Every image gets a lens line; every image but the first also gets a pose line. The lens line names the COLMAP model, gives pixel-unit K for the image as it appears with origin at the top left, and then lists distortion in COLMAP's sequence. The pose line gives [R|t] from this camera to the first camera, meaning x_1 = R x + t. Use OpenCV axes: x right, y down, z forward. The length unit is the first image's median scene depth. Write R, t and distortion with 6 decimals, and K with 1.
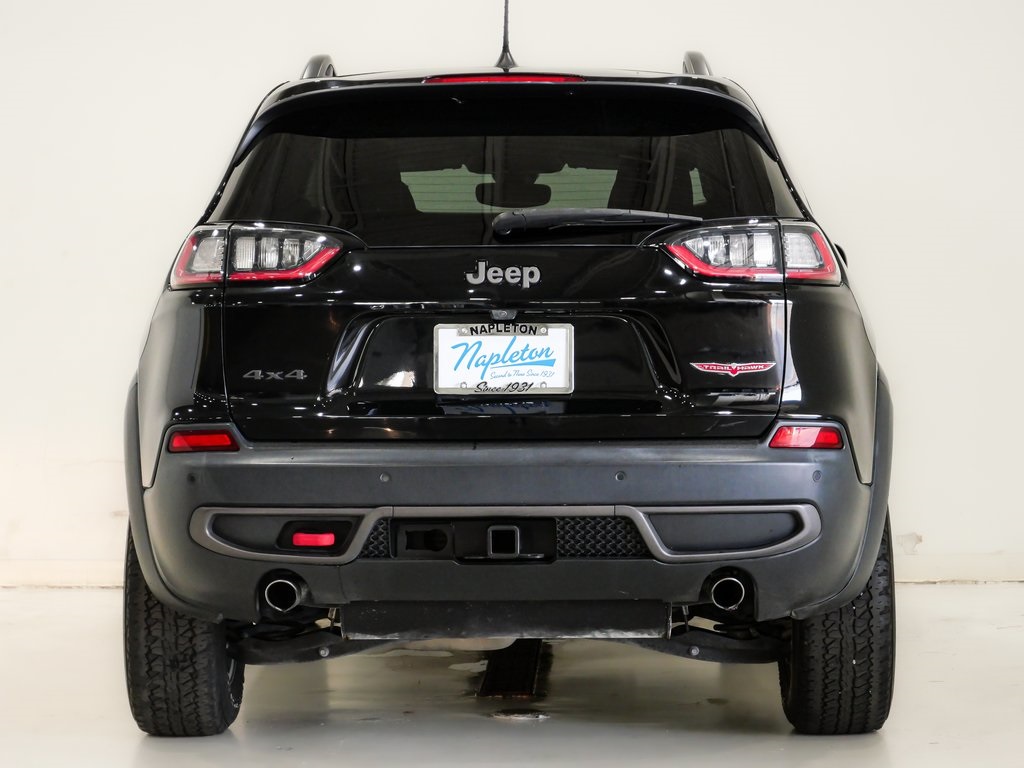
lens RADIAL K [[2947.2, 0, 513.4], [0, 2947.2, 387.1], [0, 0, 1]] dist [0.065005, 0.000000]
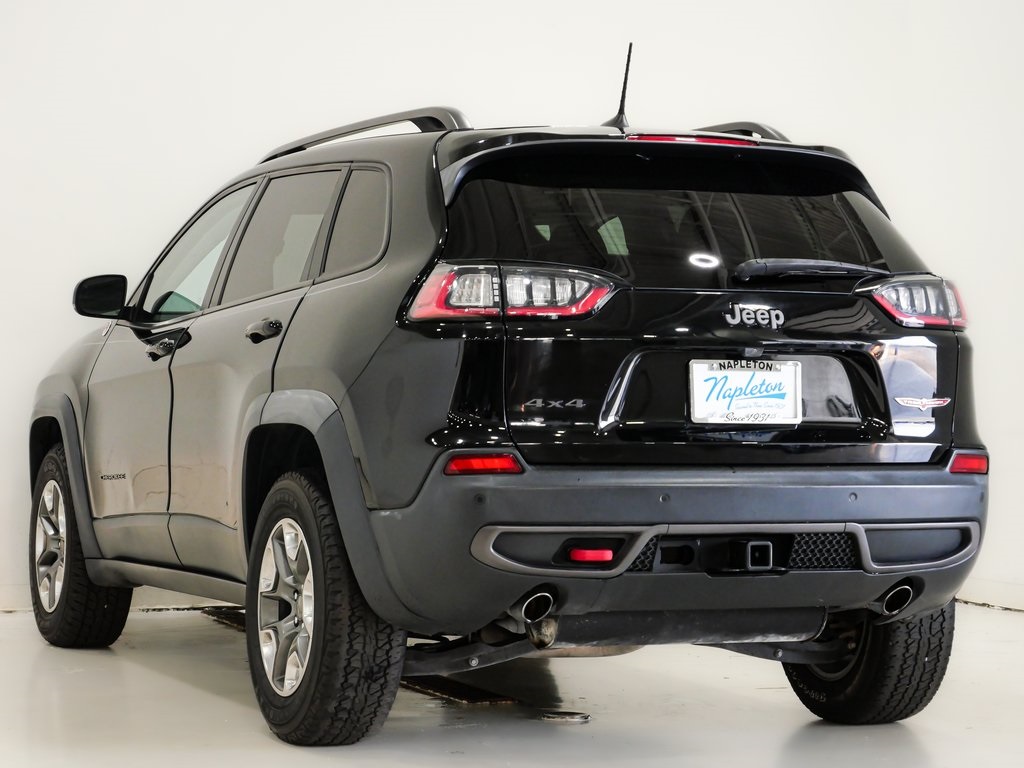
lens RADIAL K [[2769.1, 0, 507.7], [0, 2769.1, 394.1], [0, 0, 1]] dist [0.055515, 0.000000]
pose [[0.918870, 0.014994, 0.394276, -0.497242], [-0.009816, 0.999837, -0.015145, 0.008010], [-0.394439, 0.010046, 0.918867, 0.071124]]
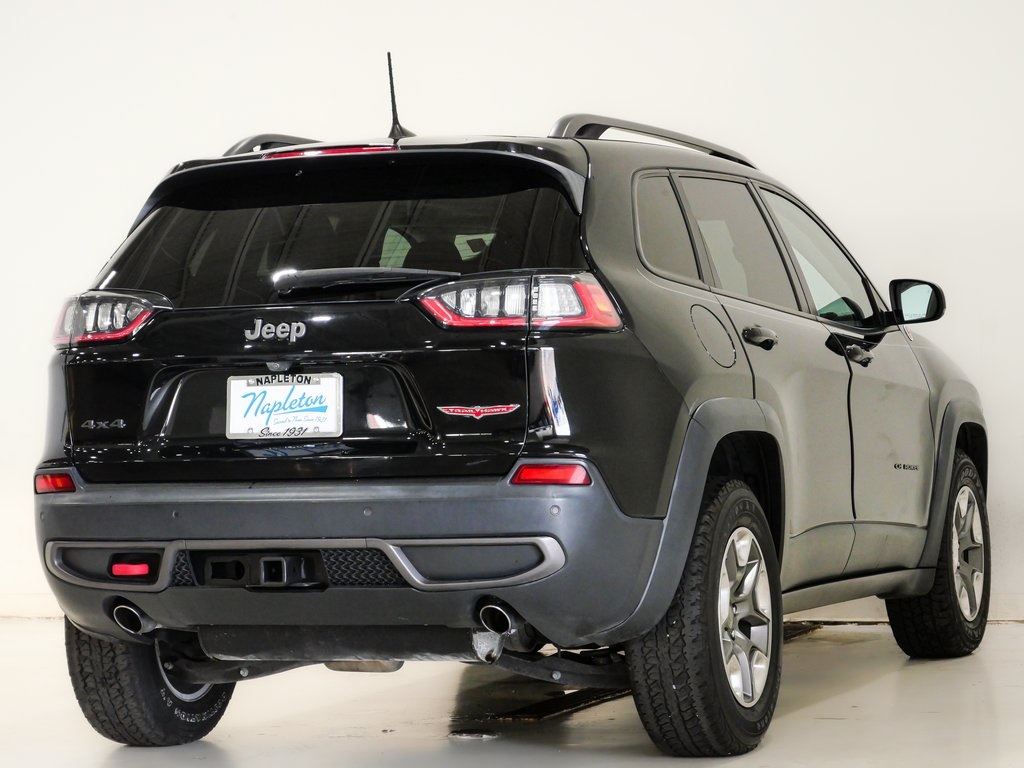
lens RADIAL K [[2947.2, 0, 511.0], [0, 2947.2, 373.0], [0, 0, 1]] dist [0.065005, 0.000000]
pose [[0.937991, -0.022722, -0.345914, 0.457551], [0.016093, 0.999628, -0.022026, 0.003656], [0.346286, 0.015093, 0.938008, -0.009327]]
